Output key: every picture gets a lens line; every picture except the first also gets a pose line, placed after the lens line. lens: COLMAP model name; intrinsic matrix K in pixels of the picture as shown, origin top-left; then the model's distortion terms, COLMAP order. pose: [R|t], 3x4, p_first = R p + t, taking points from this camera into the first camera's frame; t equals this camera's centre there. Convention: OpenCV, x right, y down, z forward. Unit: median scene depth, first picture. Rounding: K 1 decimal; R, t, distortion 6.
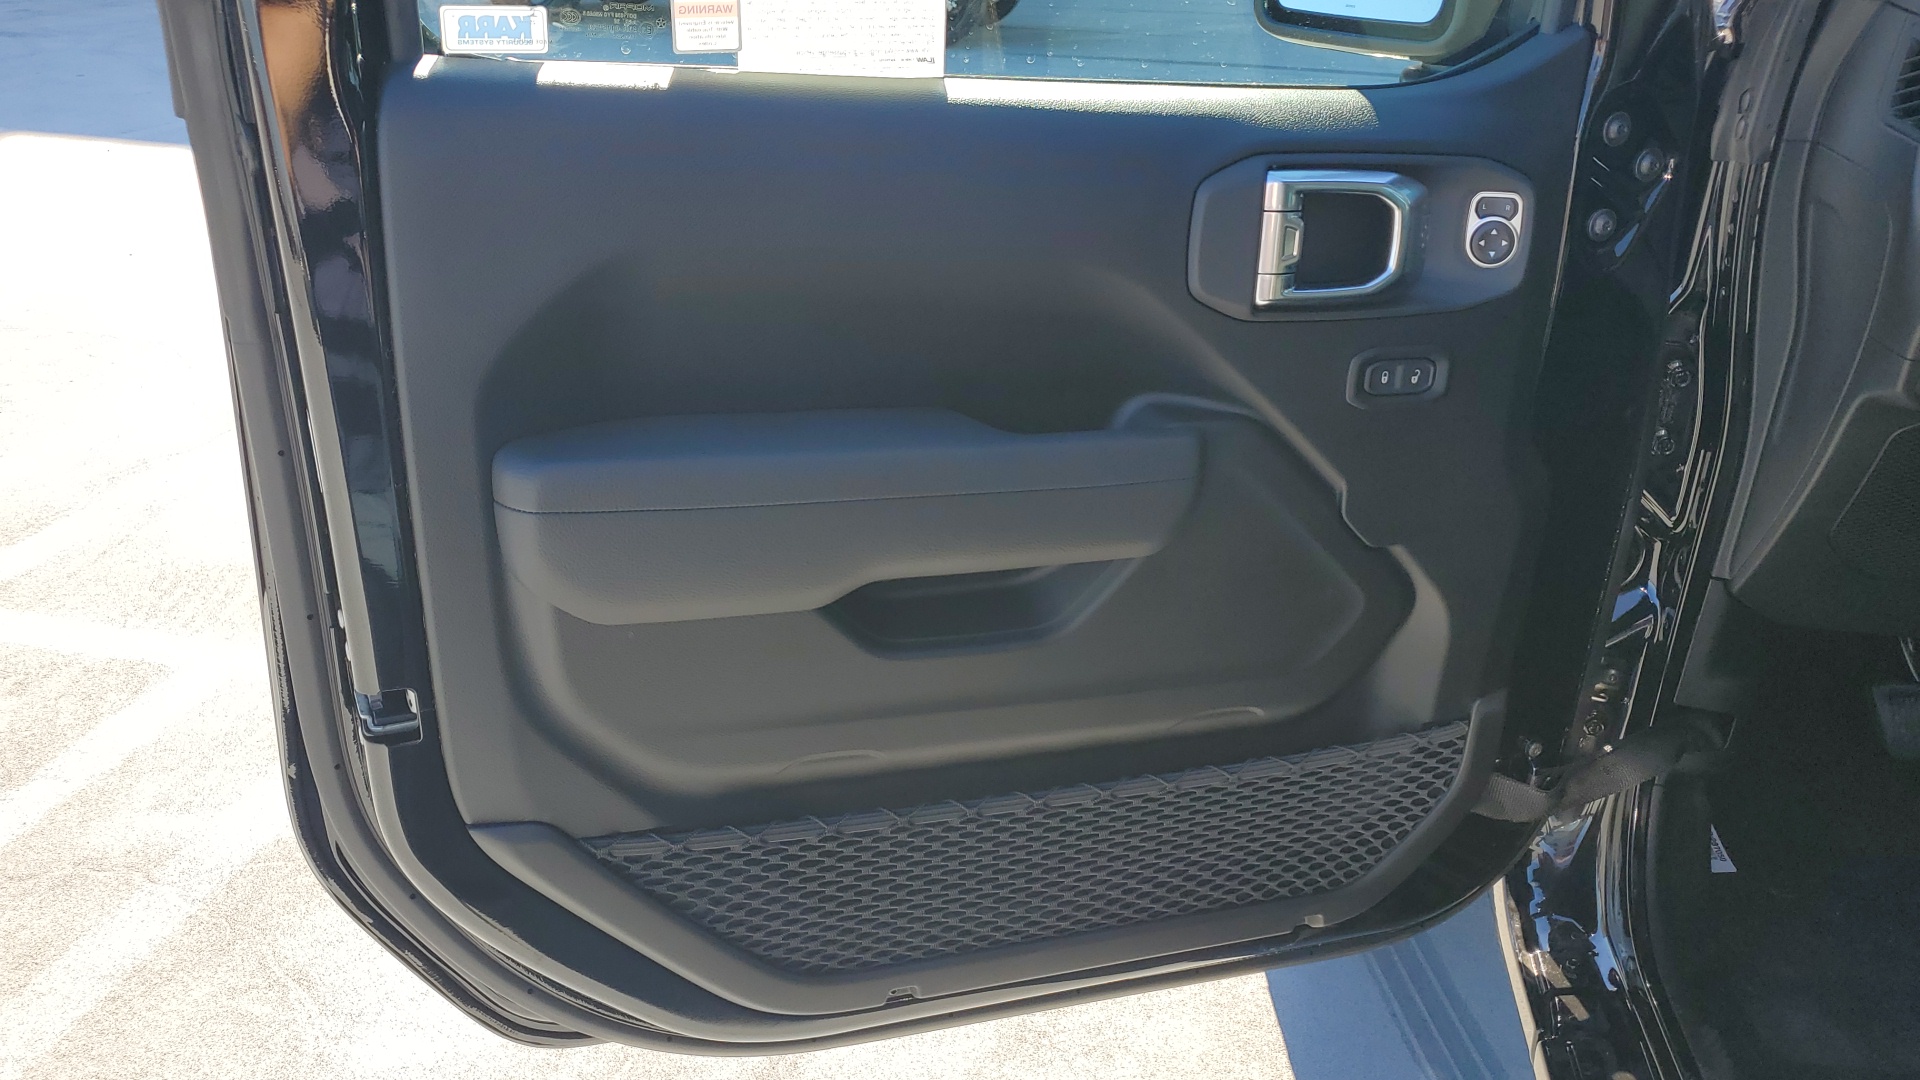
lens RADIAL K [[1474.4, 0, 983.1], [0, 1474.4, 544.2], [0, 0, 1]] dist [0.094230, -0.171777]
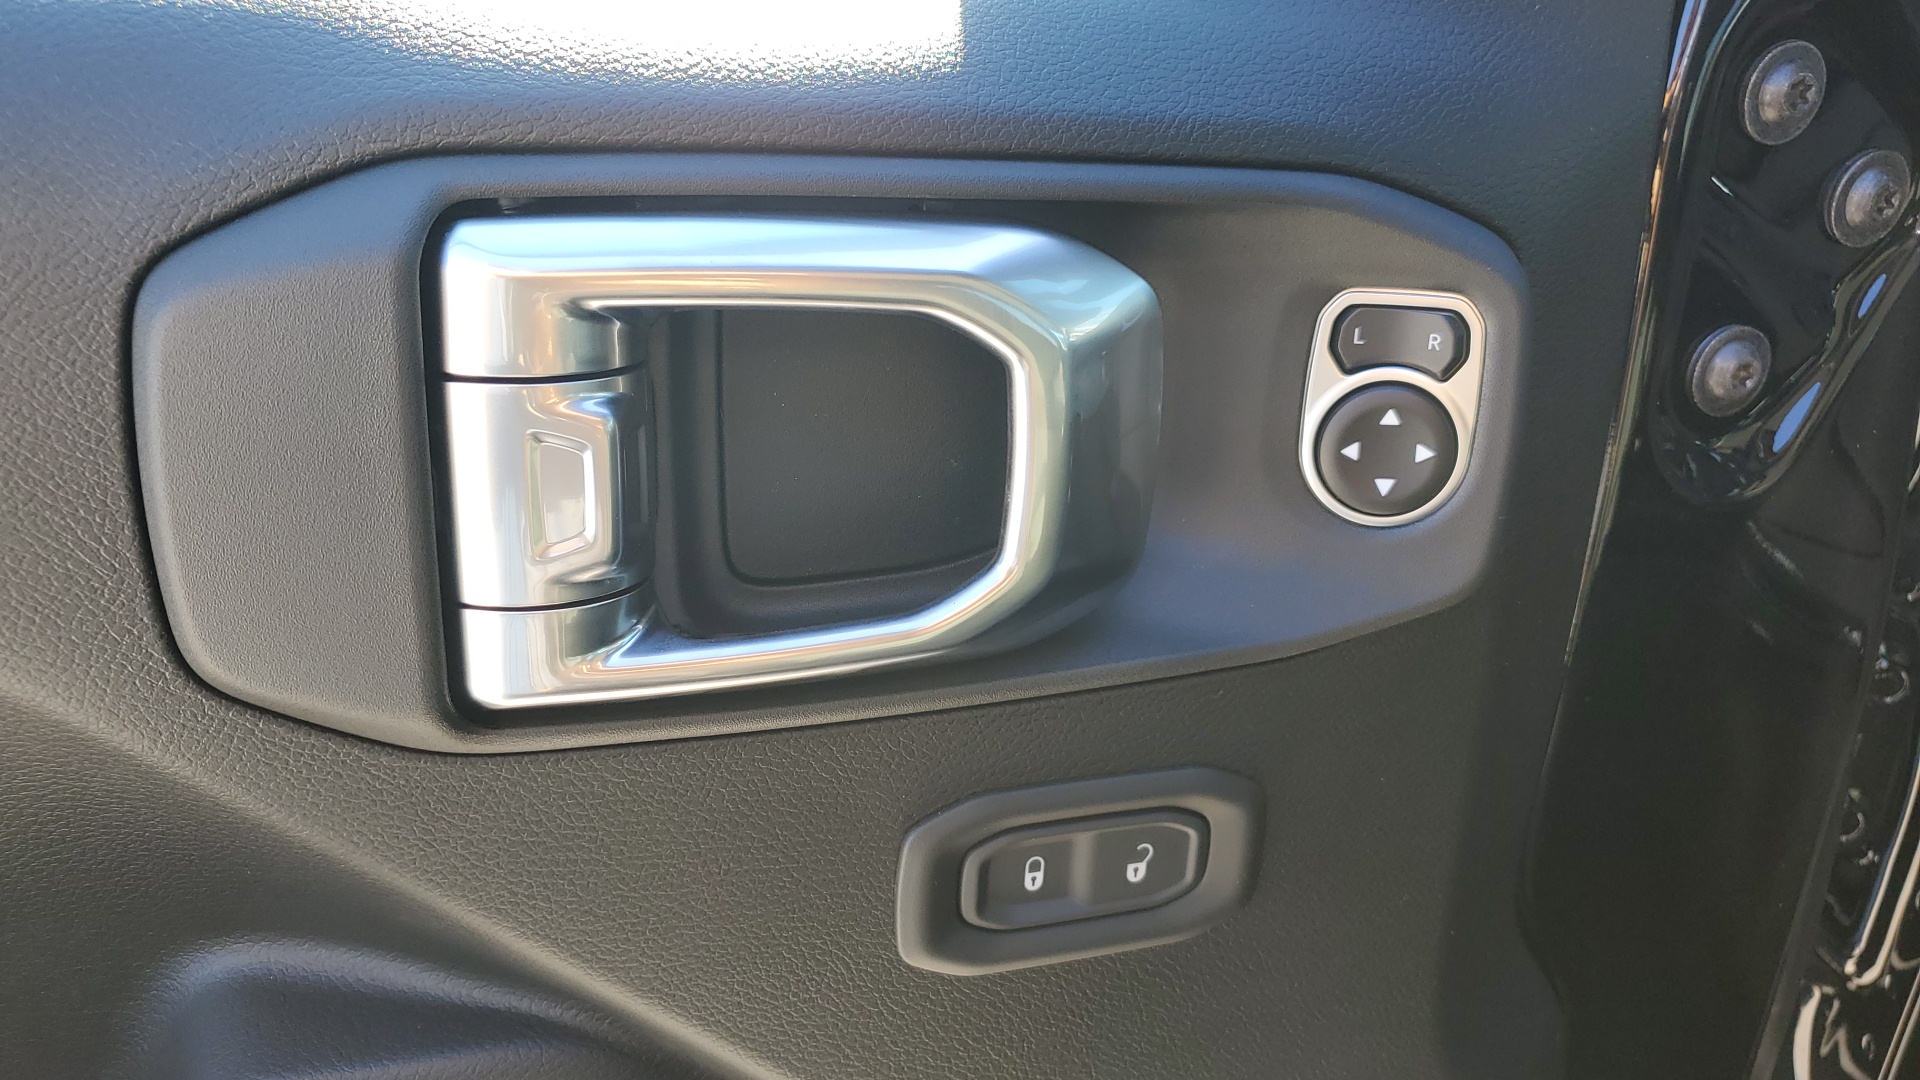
lens RADIAL K [[1474.4, 0, 983.1], [0, 1474.4, 544.2], [0, 0, 1]] dist [0.094230, -0.171777]
pose [[0.999108, 0.014993, -0.039470, 0.270182], [-0.014584, 0.999837, 0.010640, -0.184860], [0.039623, -0.010055, 0.999164, 0.684993]]
